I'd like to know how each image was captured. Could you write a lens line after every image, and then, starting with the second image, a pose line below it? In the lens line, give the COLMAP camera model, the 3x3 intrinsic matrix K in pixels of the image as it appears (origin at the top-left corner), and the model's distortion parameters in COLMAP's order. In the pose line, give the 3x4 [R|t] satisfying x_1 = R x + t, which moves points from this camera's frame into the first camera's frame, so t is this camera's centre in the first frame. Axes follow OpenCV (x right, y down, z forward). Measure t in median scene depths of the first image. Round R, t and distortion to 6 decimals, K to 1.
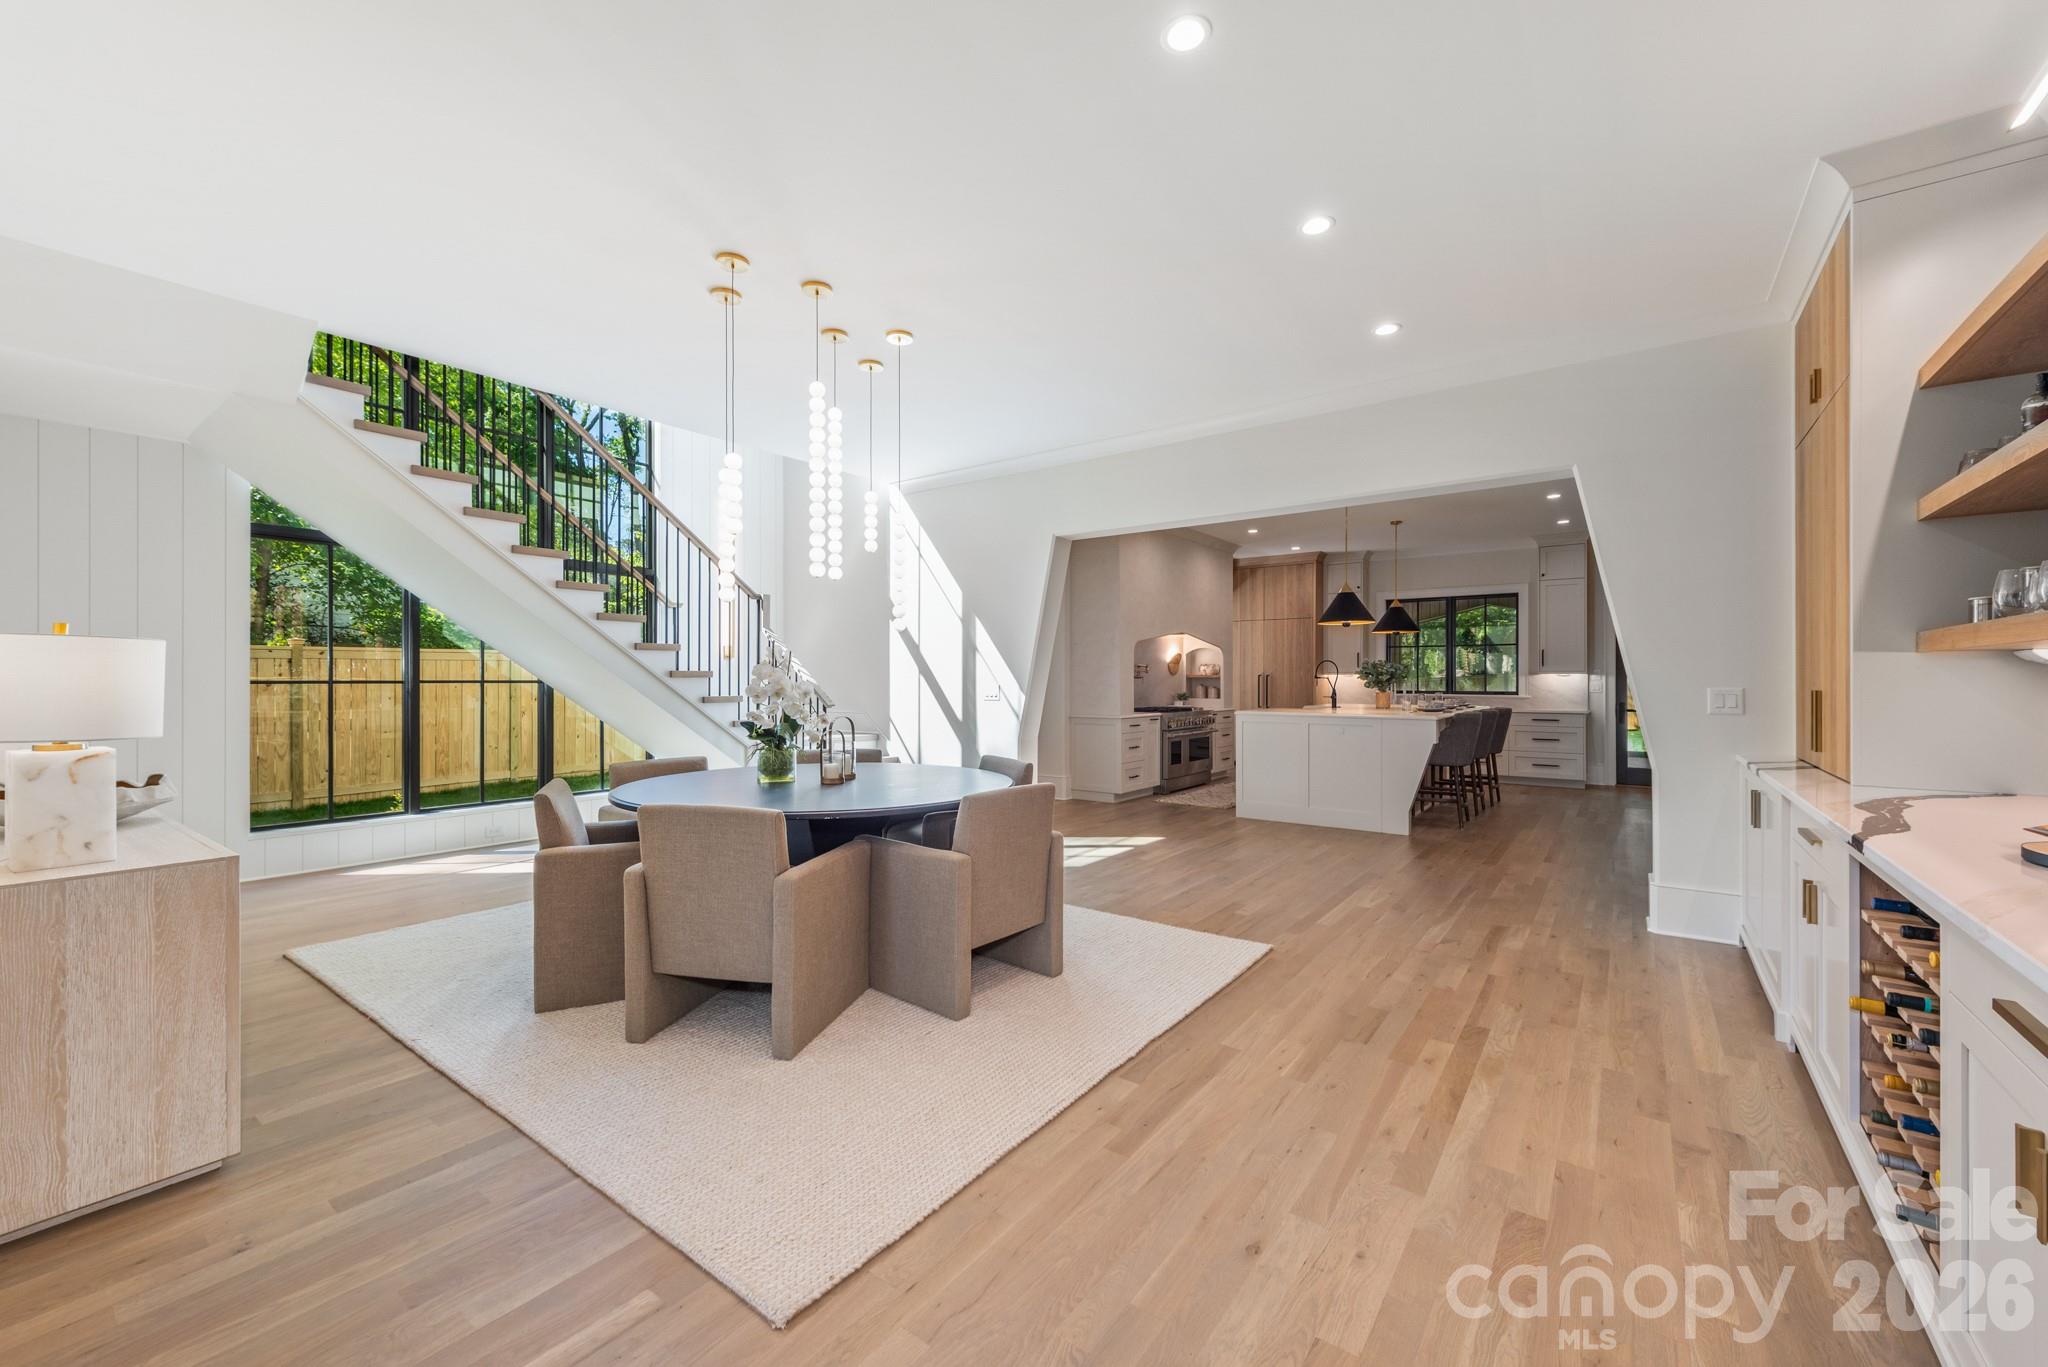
lens RADIAL K [[811.8, 0, 1026.6], [0, 811.8, 679.0], [0, 0, 1]] dist [0.014593, -0.000027]
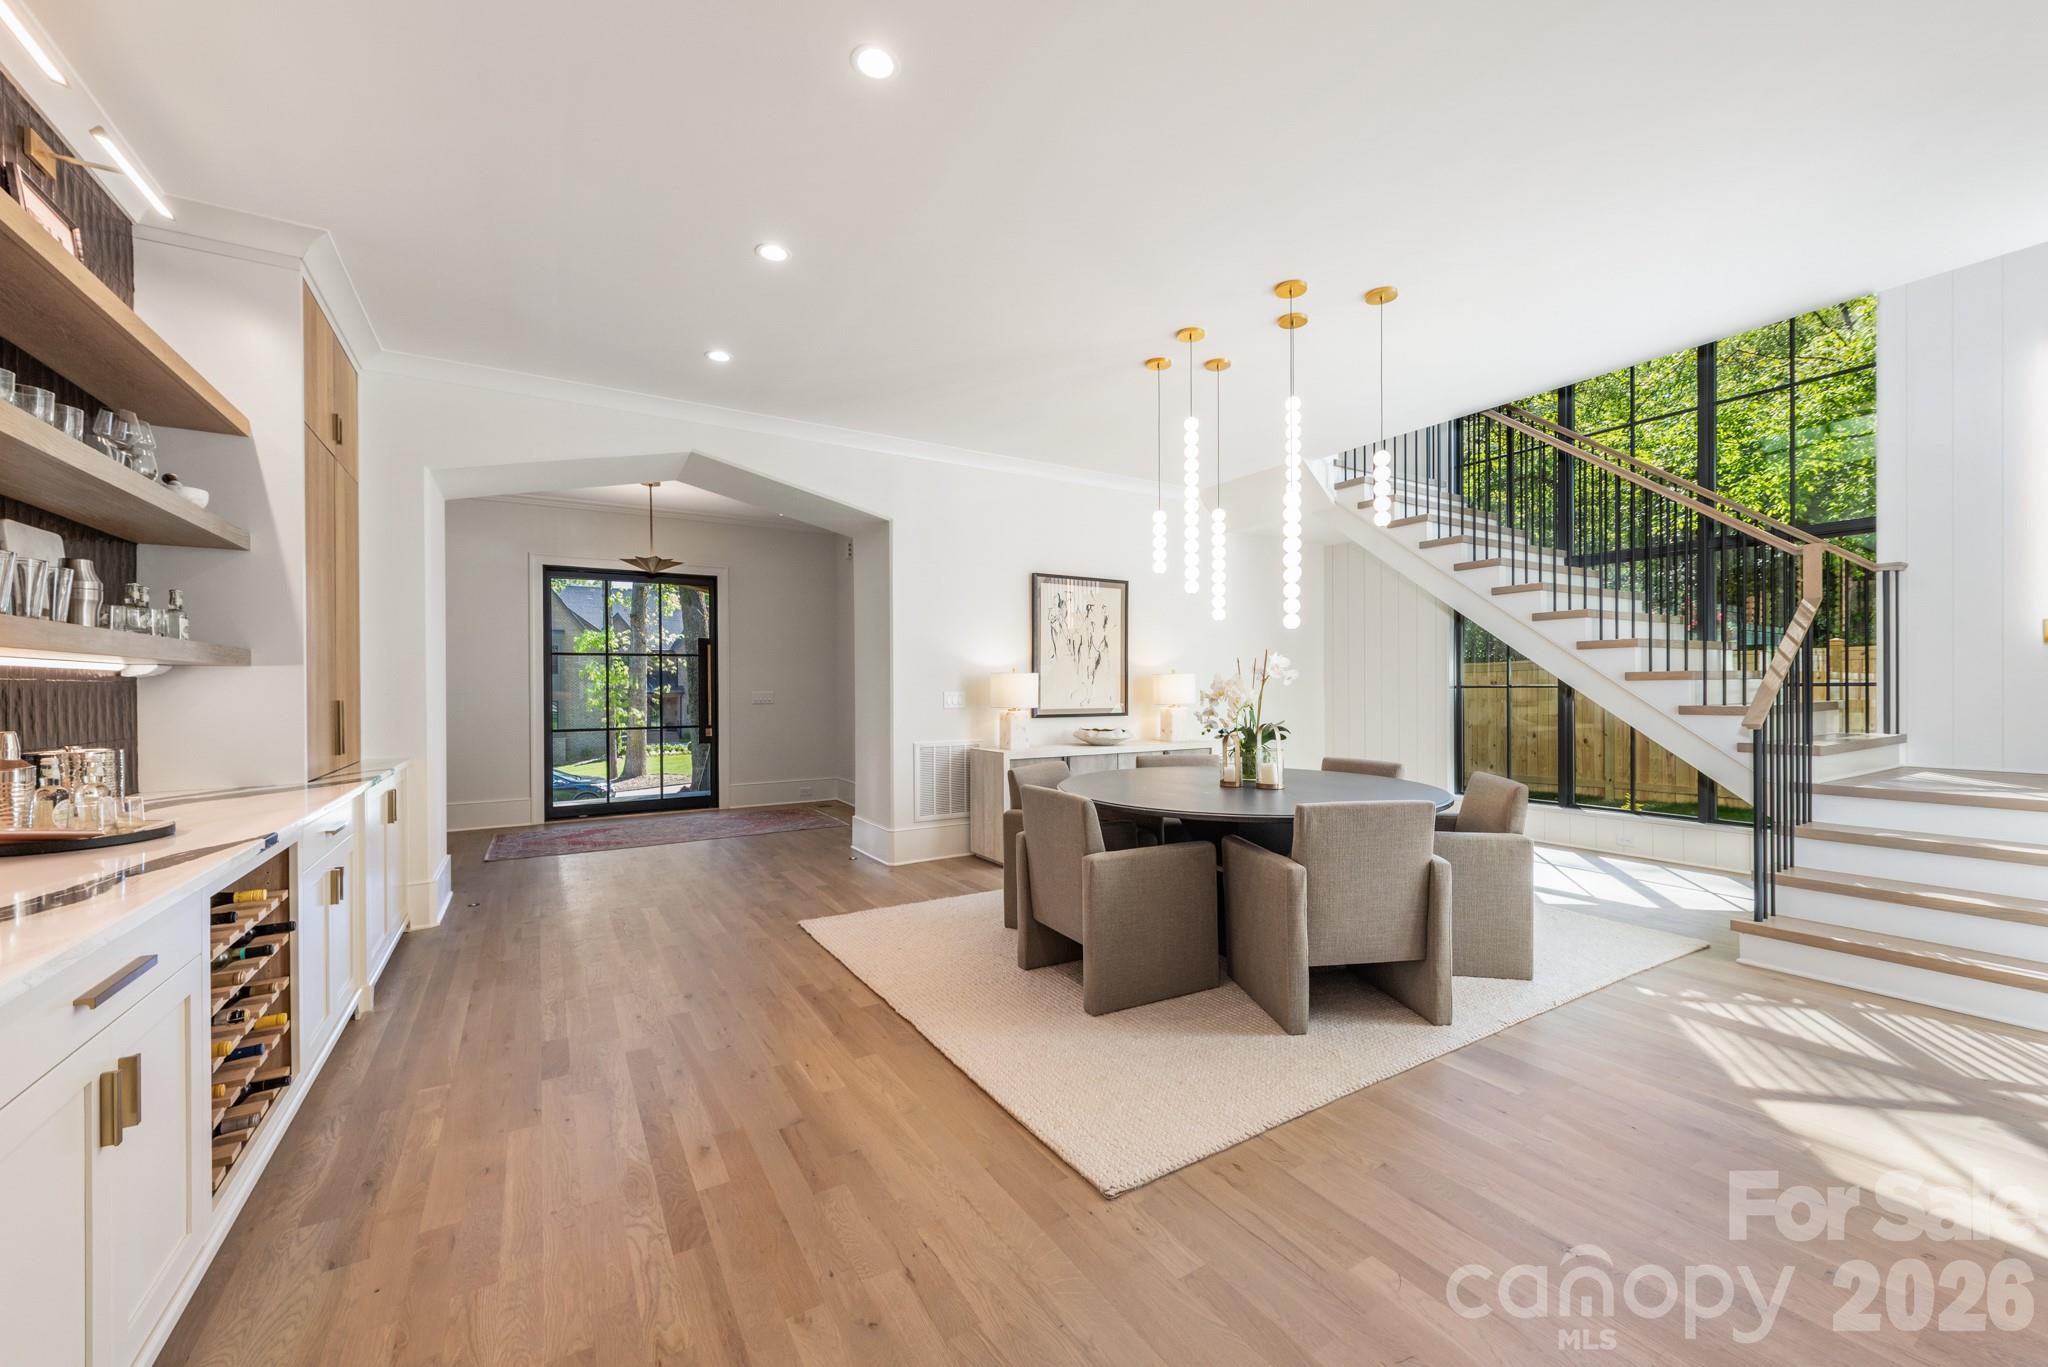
lens RADIAL K [[811.8, 0, 1038.6], [0, 811.8, 689.8], [0, 0, 1]] dist [0.014593, -0.000027]
pose [[-0.373558, 0.004689, -0.927595, 0.997443], [0.006198, 0.999978, 0.002559, 0.002077], [0.927586, -0.004793, -0.373579, 1.432787]]
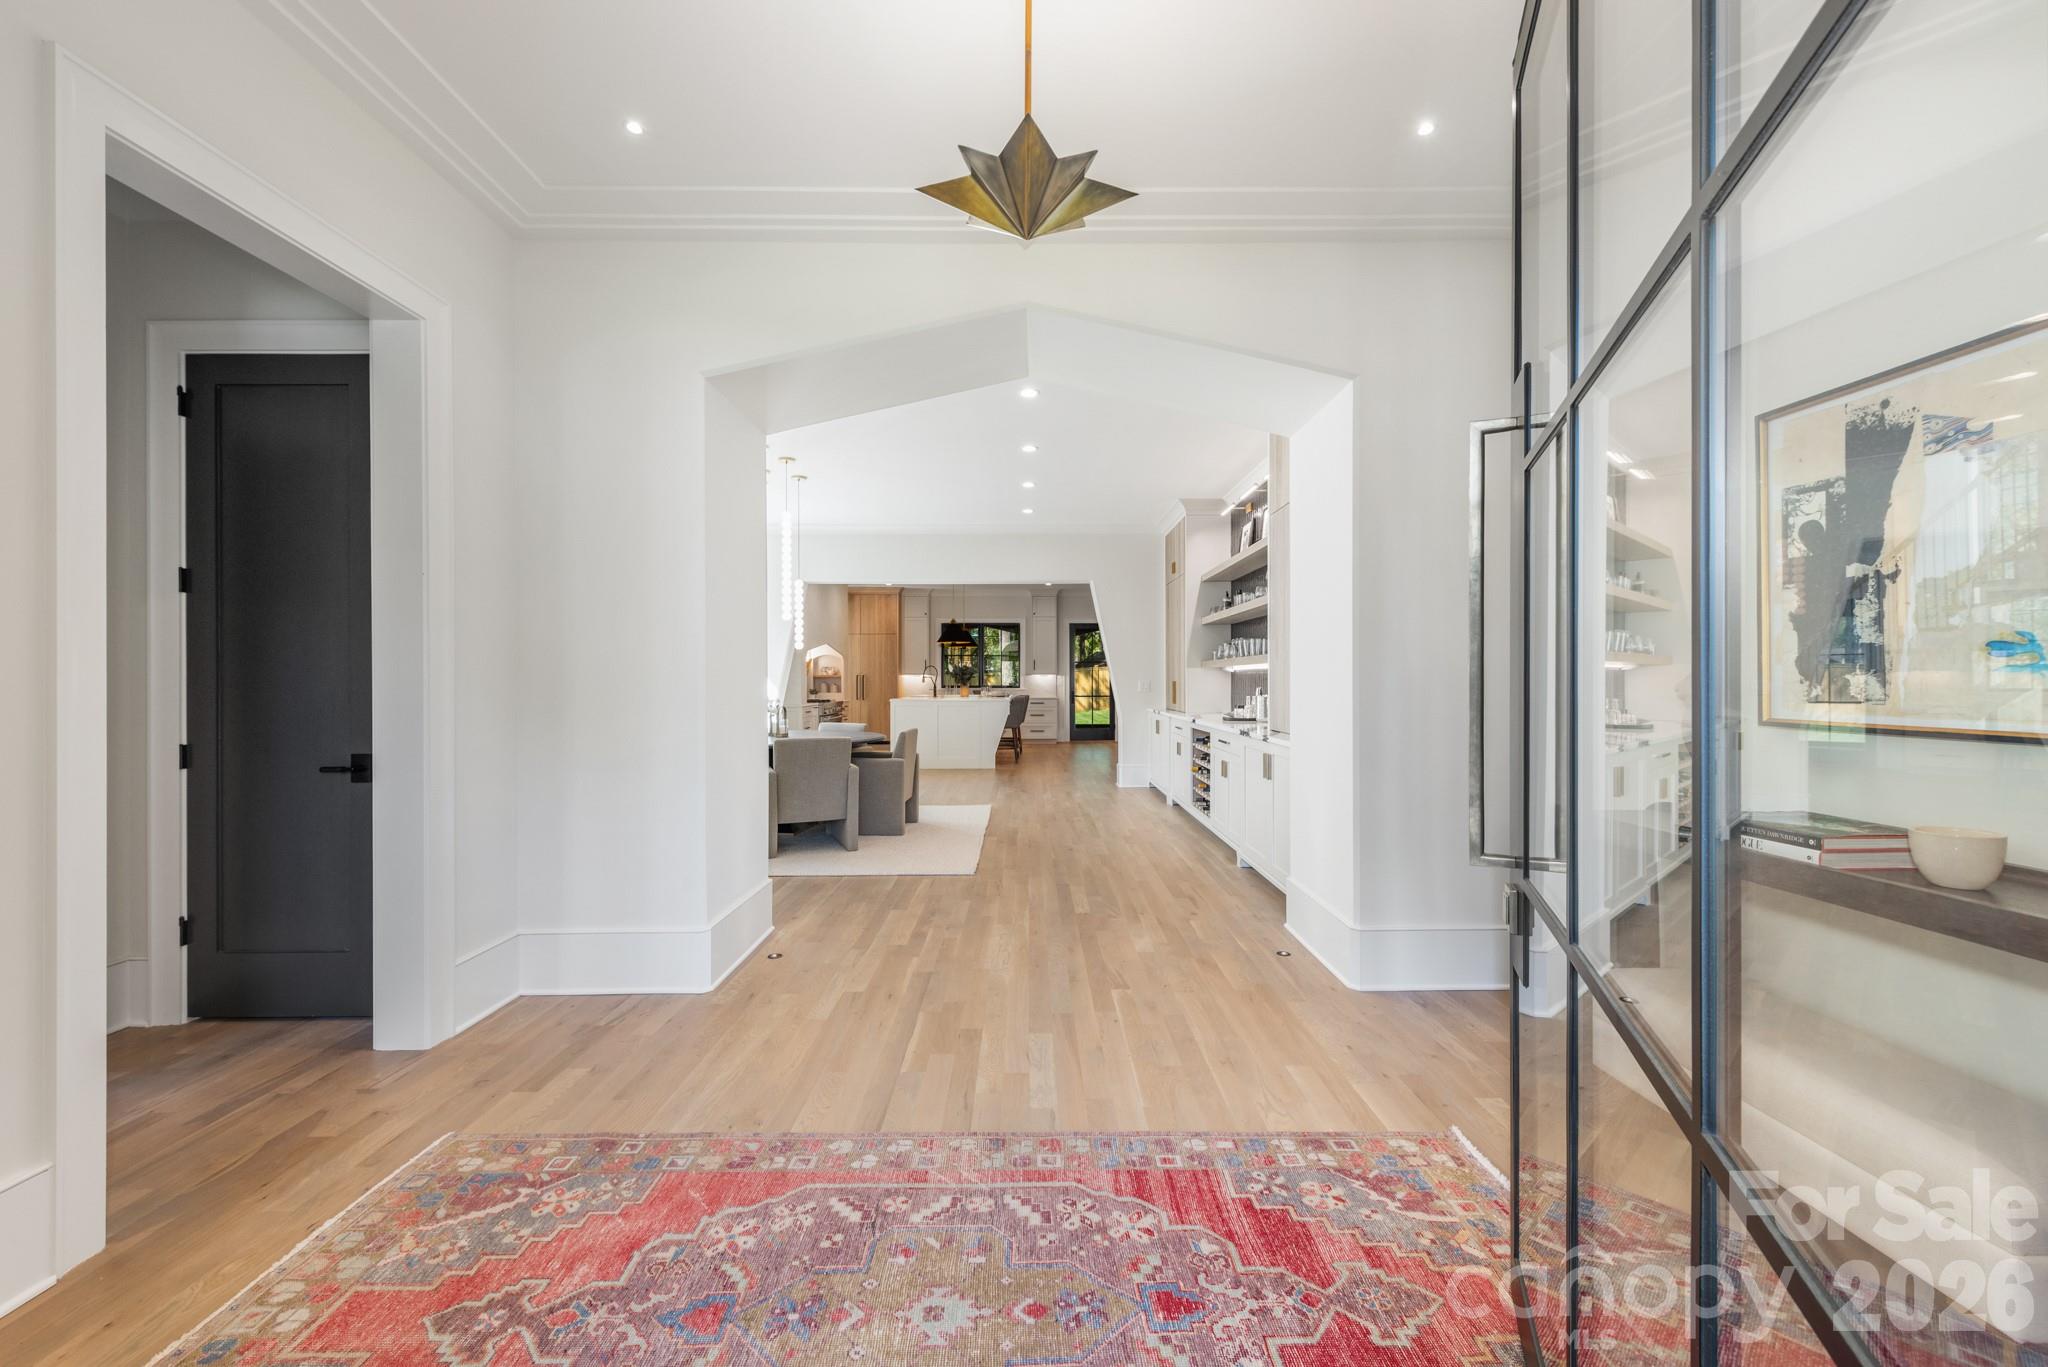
lens RADIAL K [[811.8, 0, 1031.1], [0, 811.8, 681.8], [0, 0, 1]] dist [0.014593, -0.000027]
pose [[0.801438, -0.004679, 0.598059, -1.108254], [0.002665, 0.999987, 0.004253, 0.003217], [-0.598071, -0.001815, 0.801441, -0.936353]]
